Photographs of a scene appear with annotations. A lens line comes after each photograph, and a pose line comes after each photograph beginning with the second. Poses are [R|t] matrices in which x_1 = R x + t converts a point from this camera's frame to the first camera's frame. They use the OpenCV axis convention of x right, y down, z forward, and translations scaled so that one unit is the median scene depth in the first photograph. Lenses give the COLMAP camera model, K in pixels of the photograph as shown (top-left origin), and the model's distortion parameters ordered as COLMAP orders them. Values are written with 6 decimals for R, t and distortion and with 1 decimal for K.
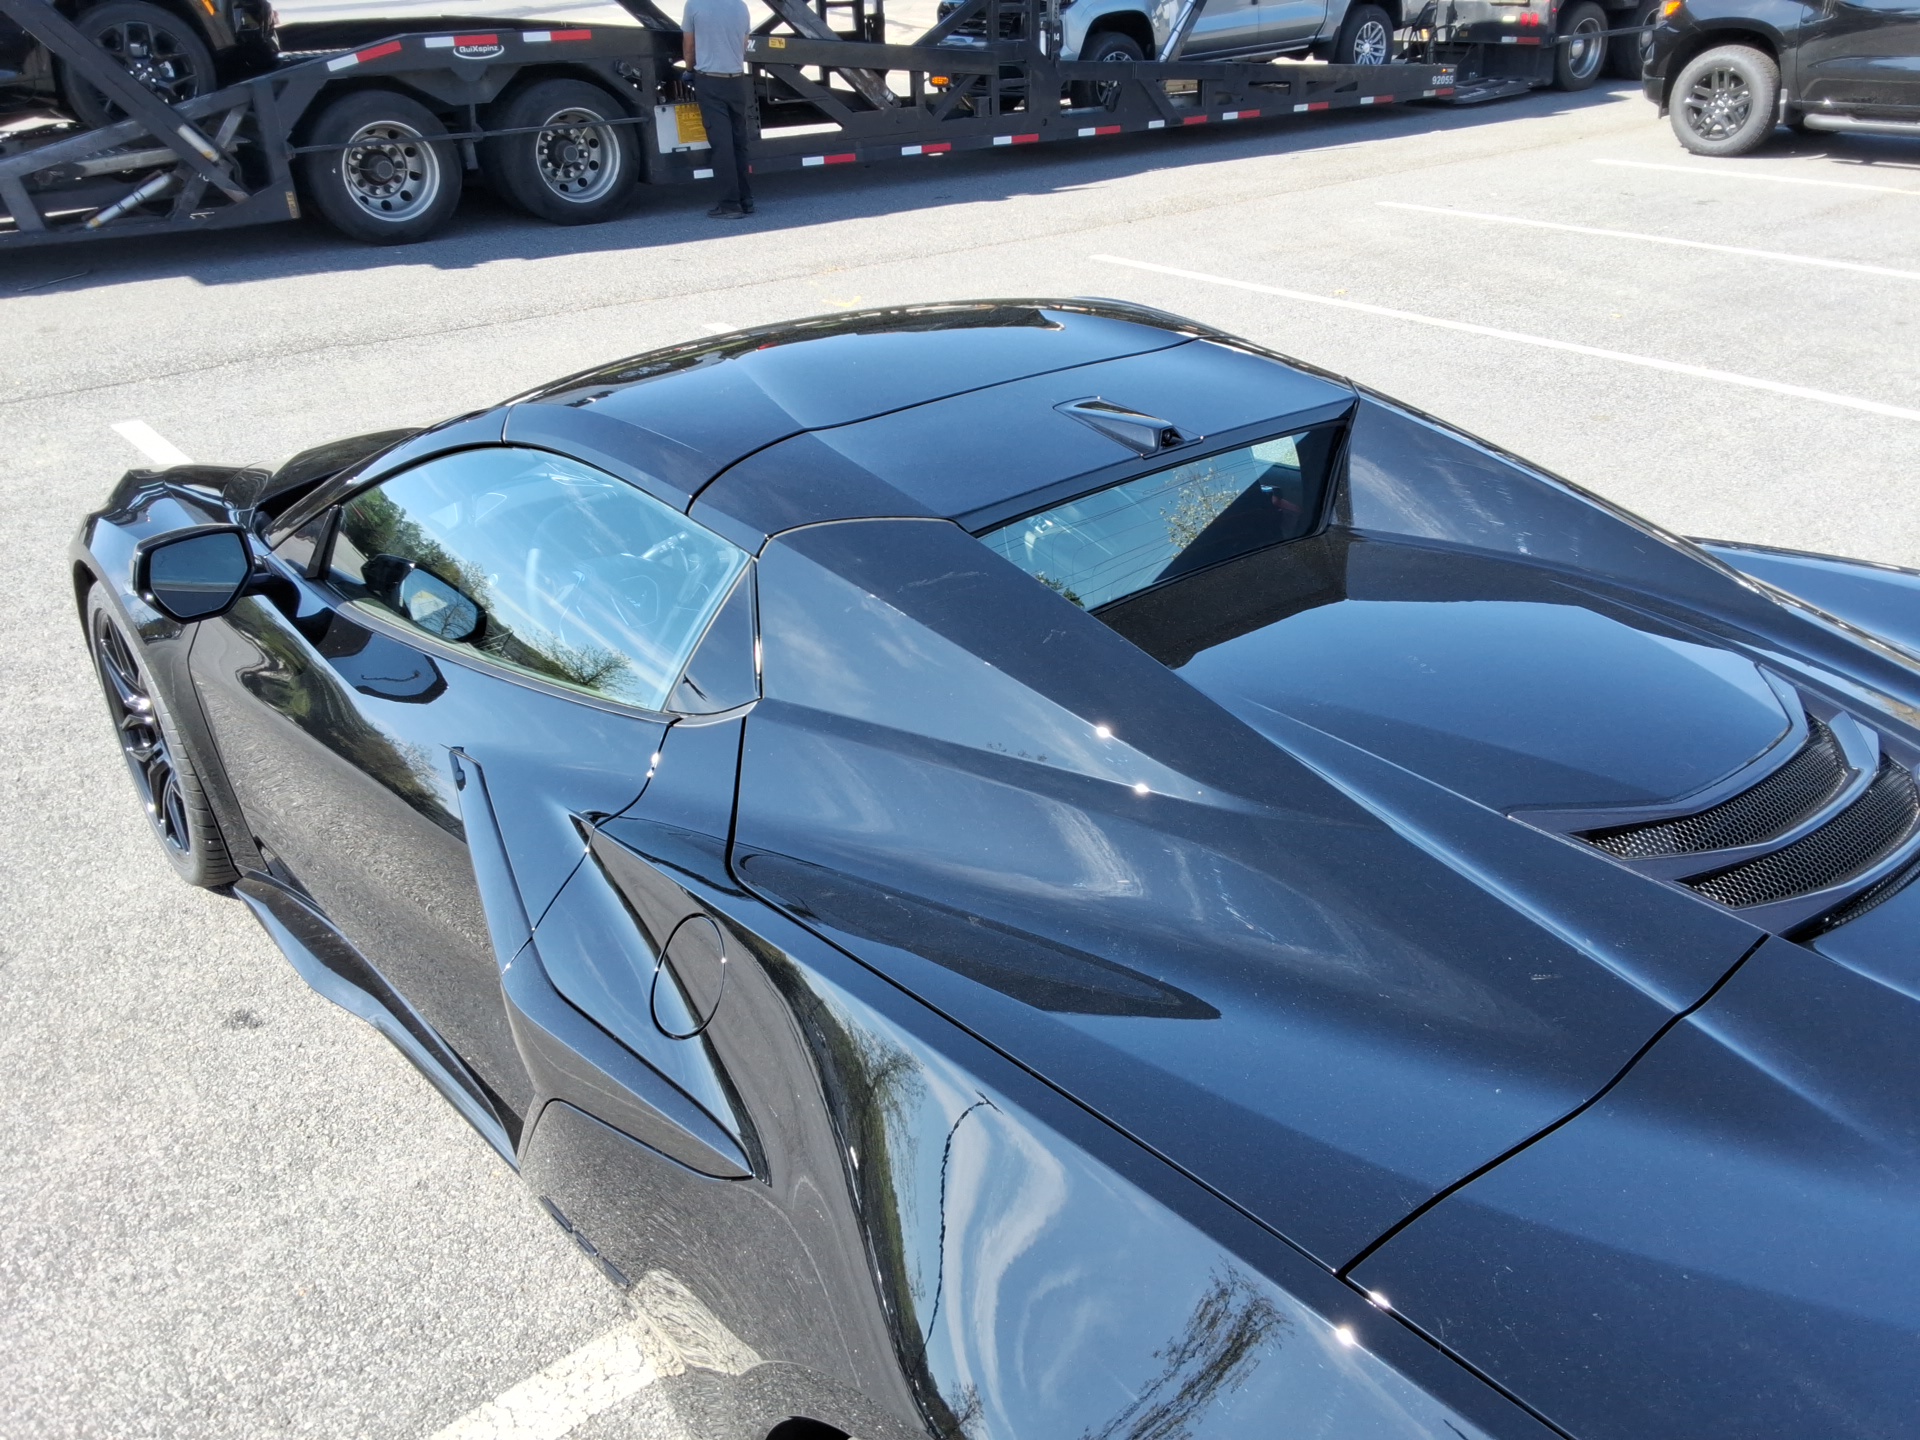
lens RADIAL K [[1533.7, 0, 967.9], [0, 1533.7, 709.6], [0, 0, 1]] dist [0.089058, -0.138184]
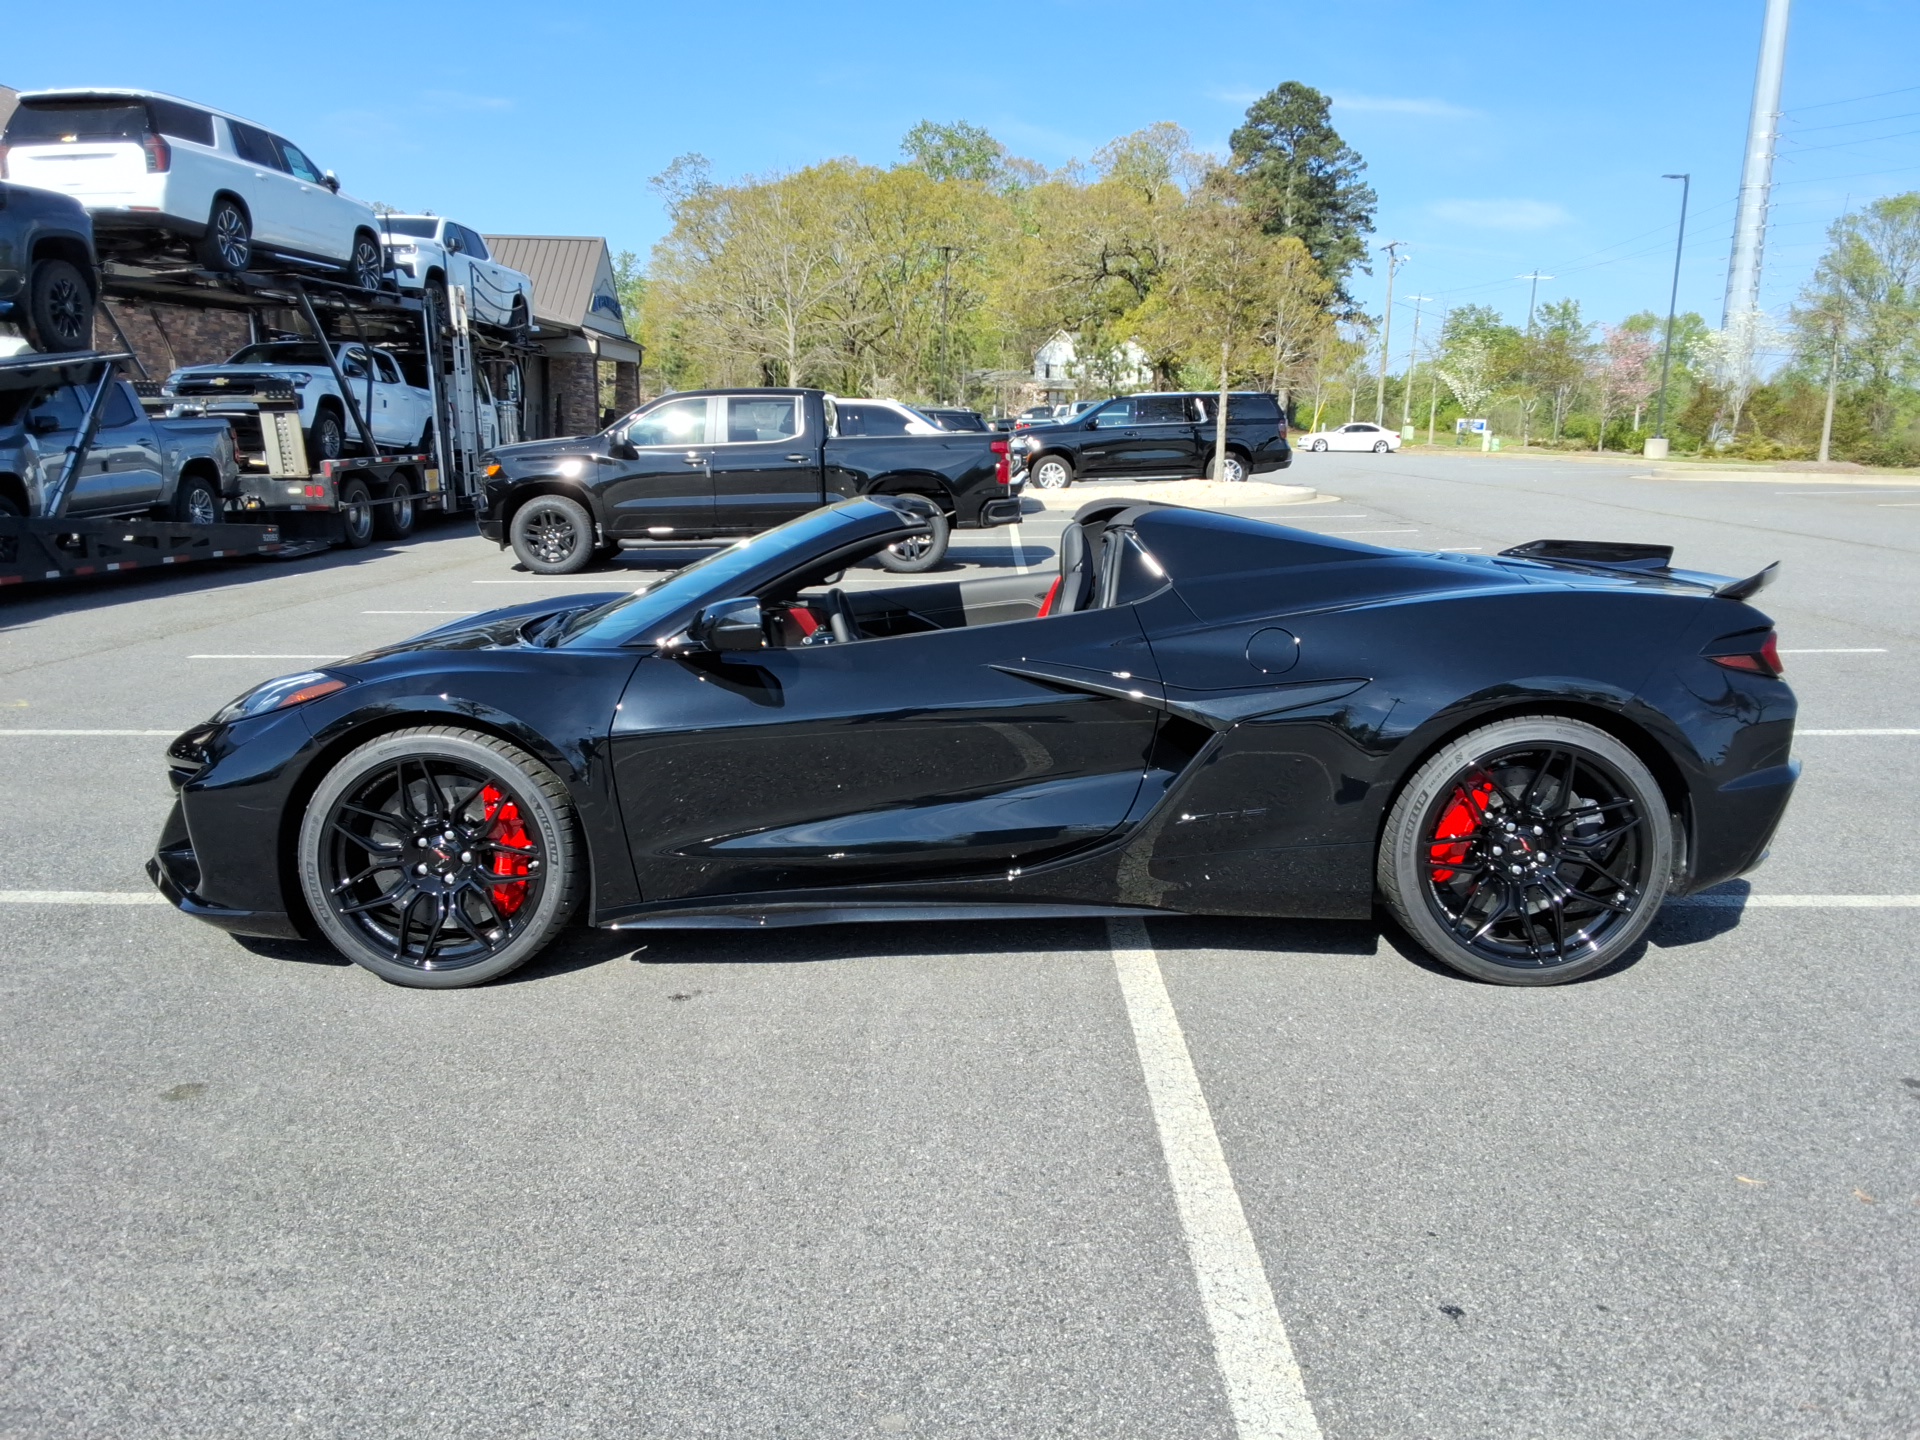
lens RADIAL K [[1533.7, 0, 976.5], [0, 1533.7, 716.2], [0, 0, 1]] dist [0.089058, -0.138184]
pose [[0.635093, -0.115648, 0.763729, -0.369810], [0.339107, 0.930098, -0.141150, 0.070938], [-0.694020, 0.348630, 0.629916, -0.024681]]
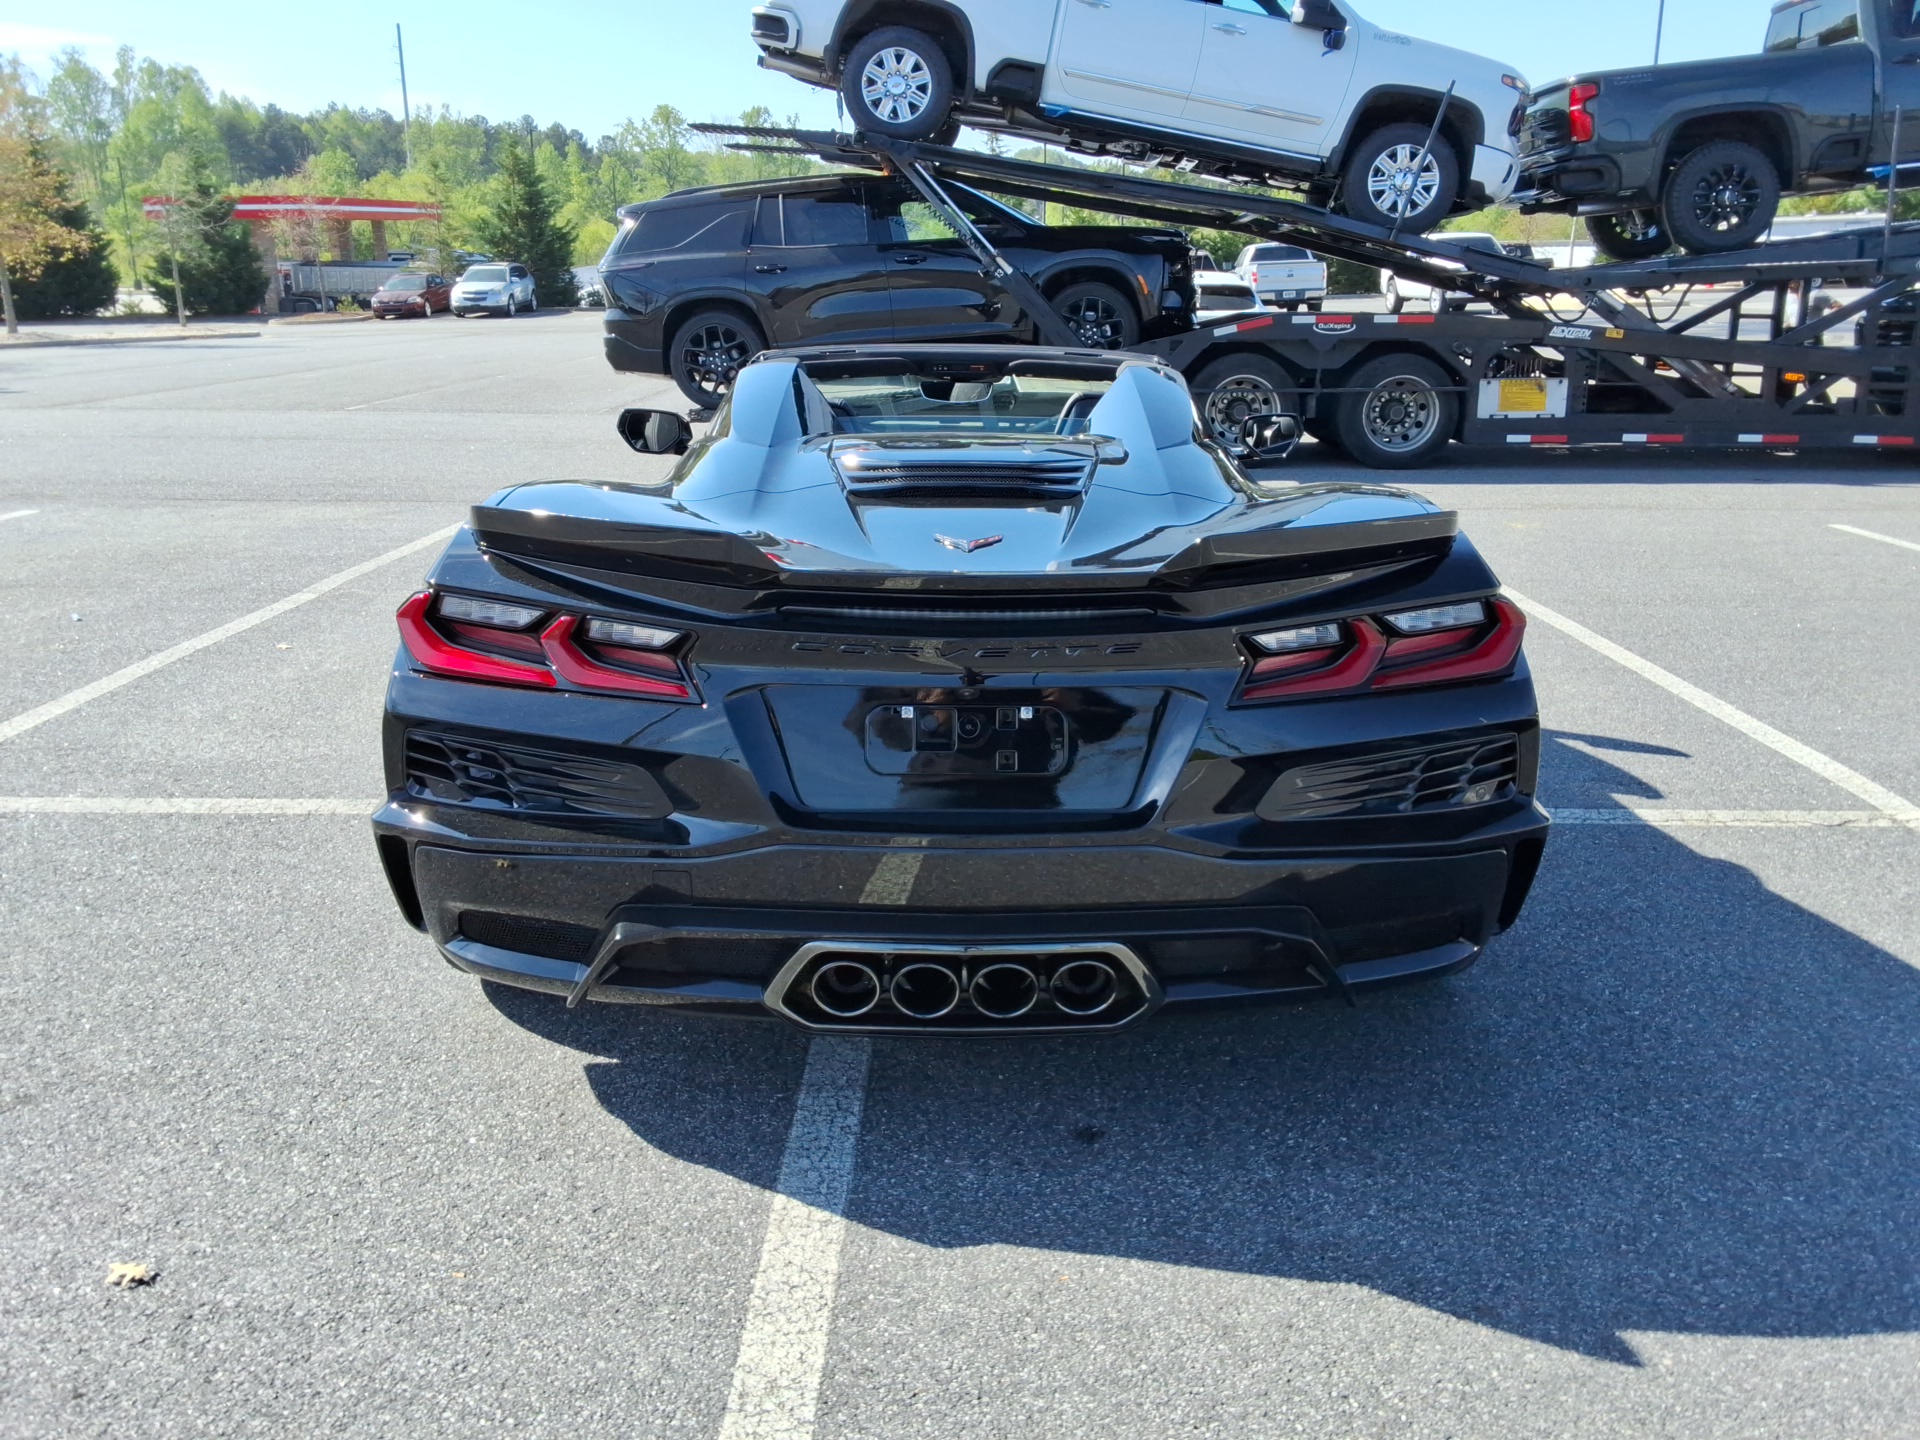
lens RADIAL K [[1533.7, 0, 964.3], [0, 1533.7, 706.0], [0, 0, 1]] dist [0.089058, -0.138184]
pose [[0.769512, 0.178013, -0.613321, 0.267203], [-0.300870, 0.948164, -0.102291, 0.079913], [0.563319, 0.263244, 0.783182, -0.060276]]
